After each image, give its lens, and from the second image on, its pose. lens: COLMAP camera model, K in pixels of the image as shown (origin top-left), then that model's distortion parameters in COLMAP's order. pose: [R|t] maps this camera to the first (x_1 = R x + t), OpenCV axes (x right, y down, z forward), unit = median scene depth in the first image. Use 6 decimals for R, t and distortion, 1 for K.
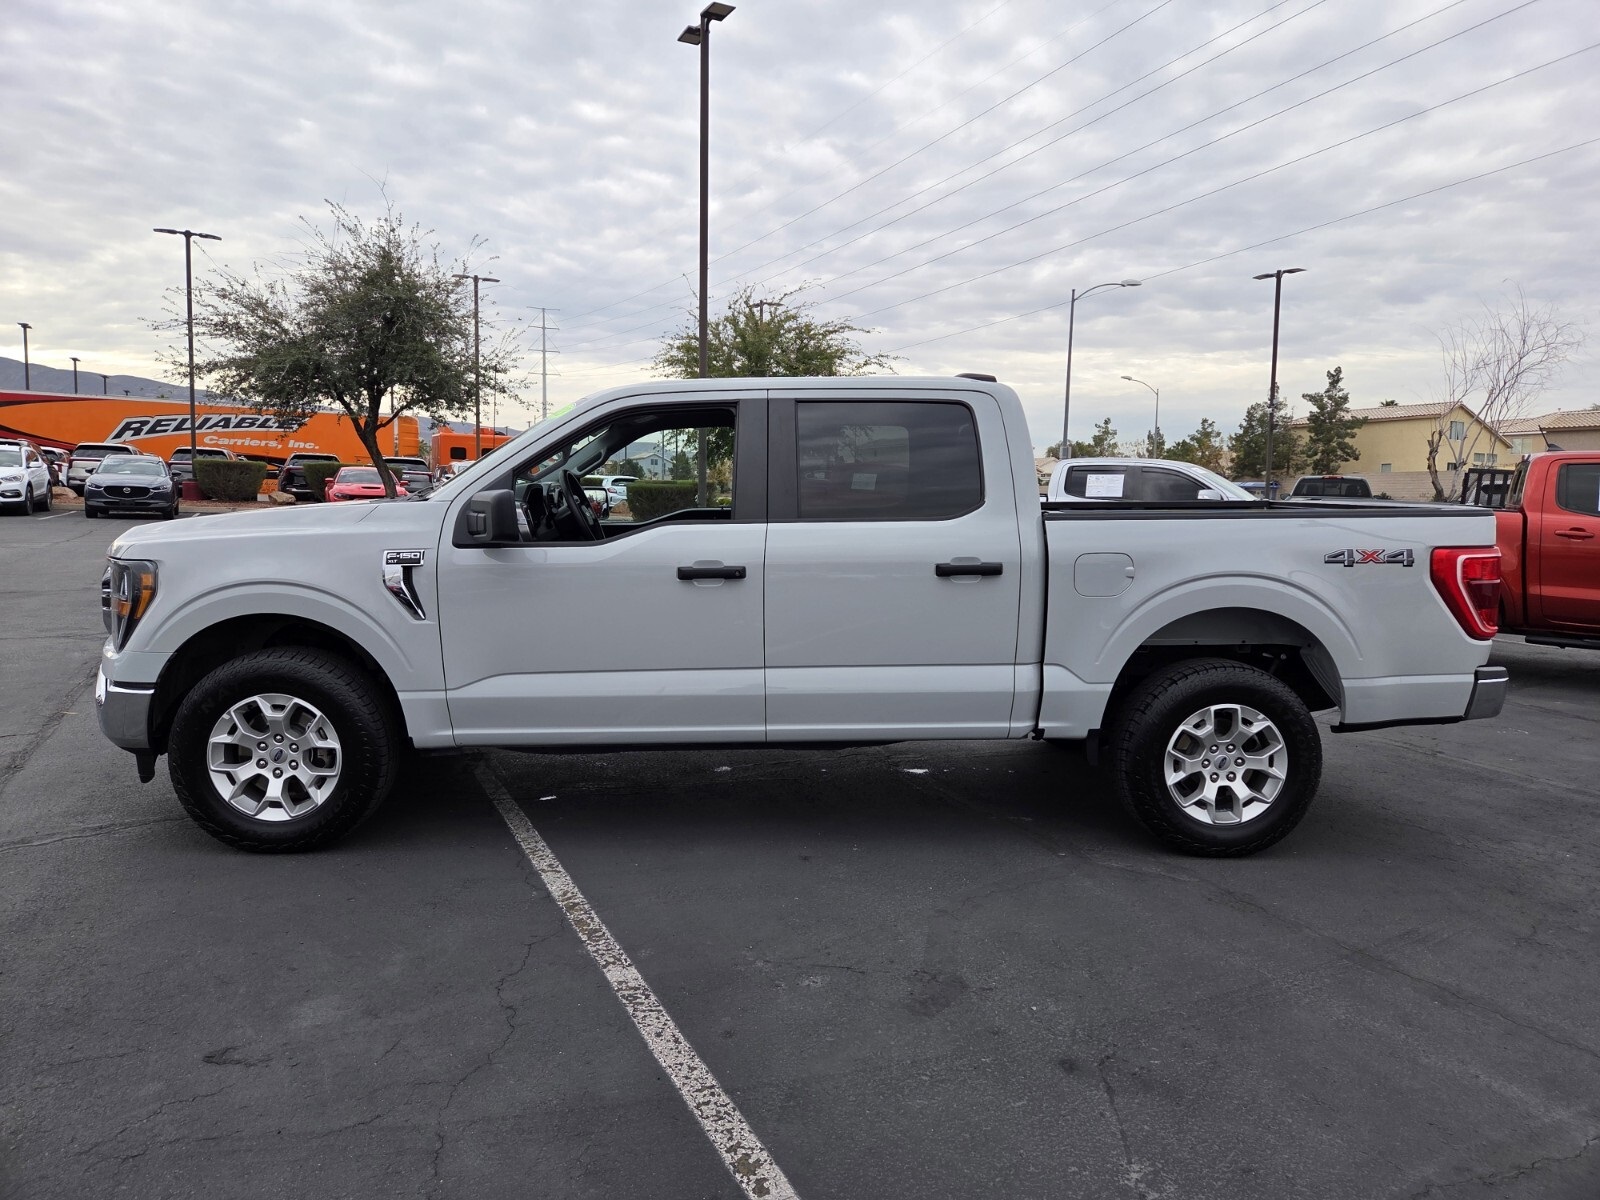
lens RADIAL K [[1107.5, 0, 800.0], [0, 1107.5, 600.0], [0, 0, 1]] dist [0.088245, -0.081234]
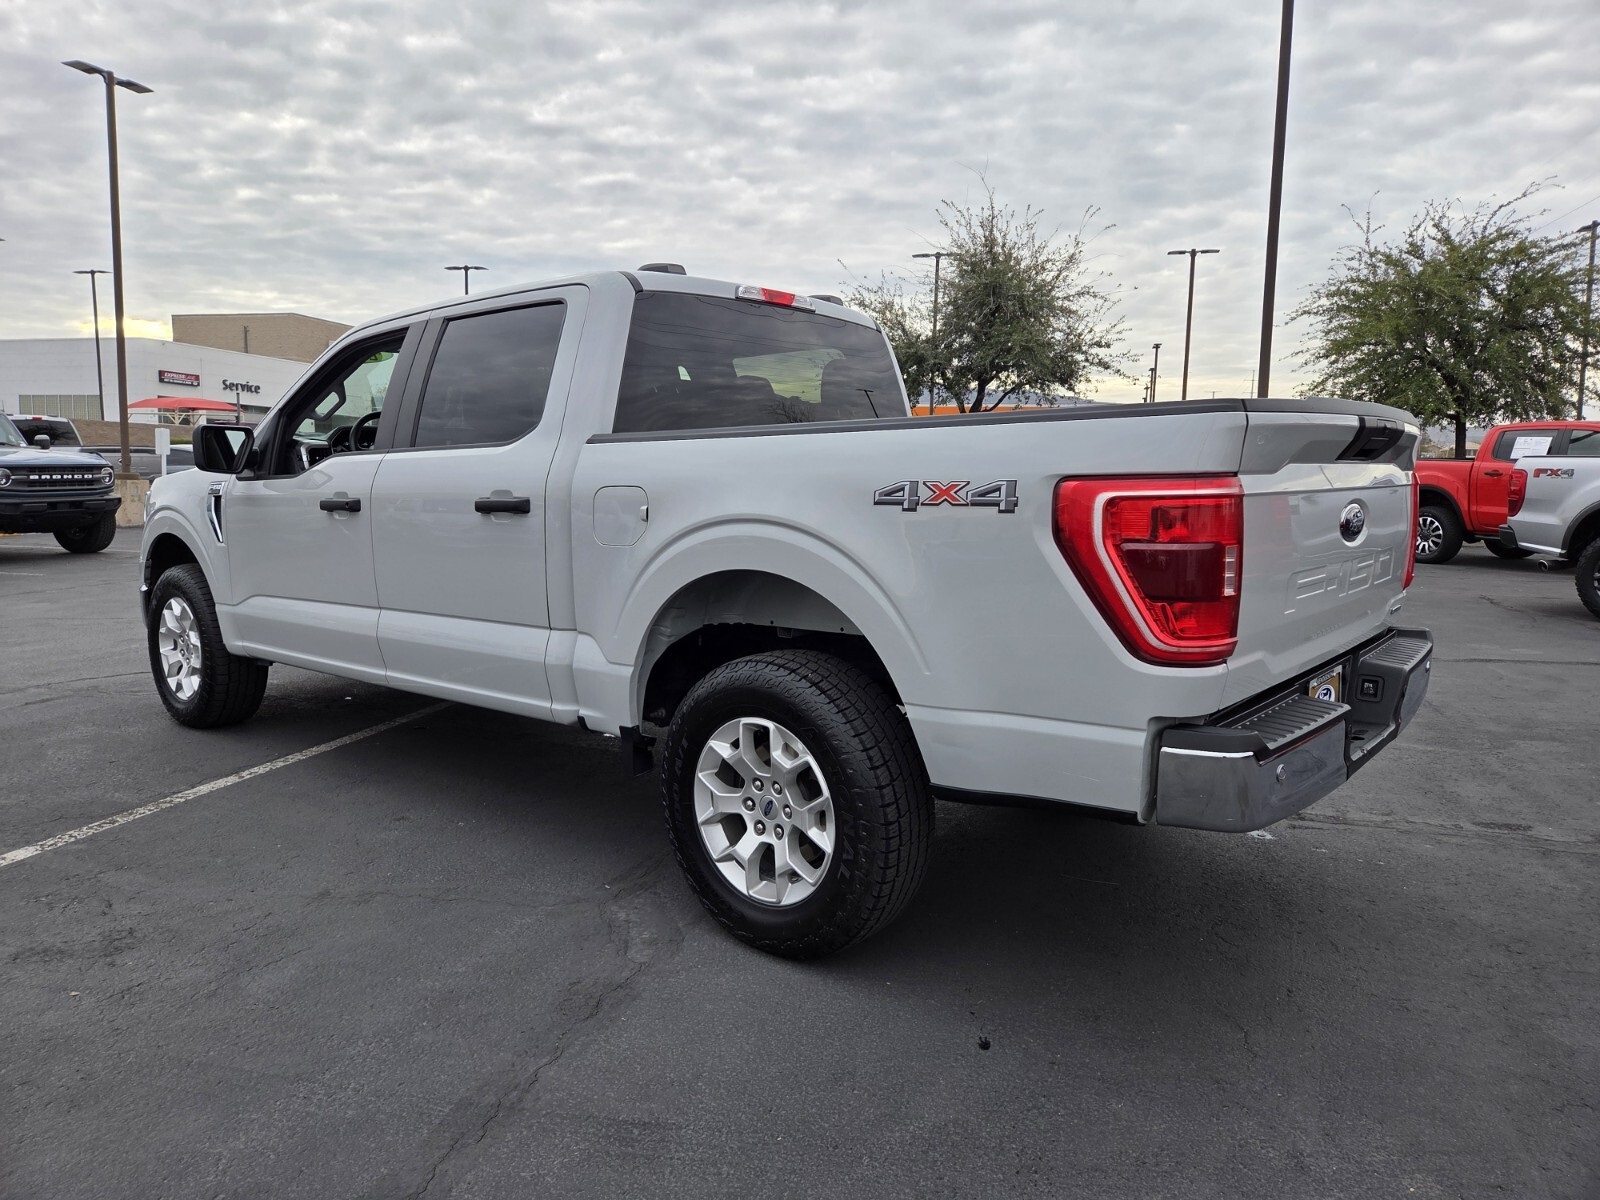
lens RADIAL K [[1107.5, 0, 800.0], [0, 1107.5, 600.0], [0, 0, 1]] dist [0.088245, -0.081234]
pose [[0.712921, 0.066353, -0.698098, 0.226737], [-0.065957, 0.997445, 0.027448, 0.001170], [0.698136, 0.026476, 0.715476, 0.146800]]
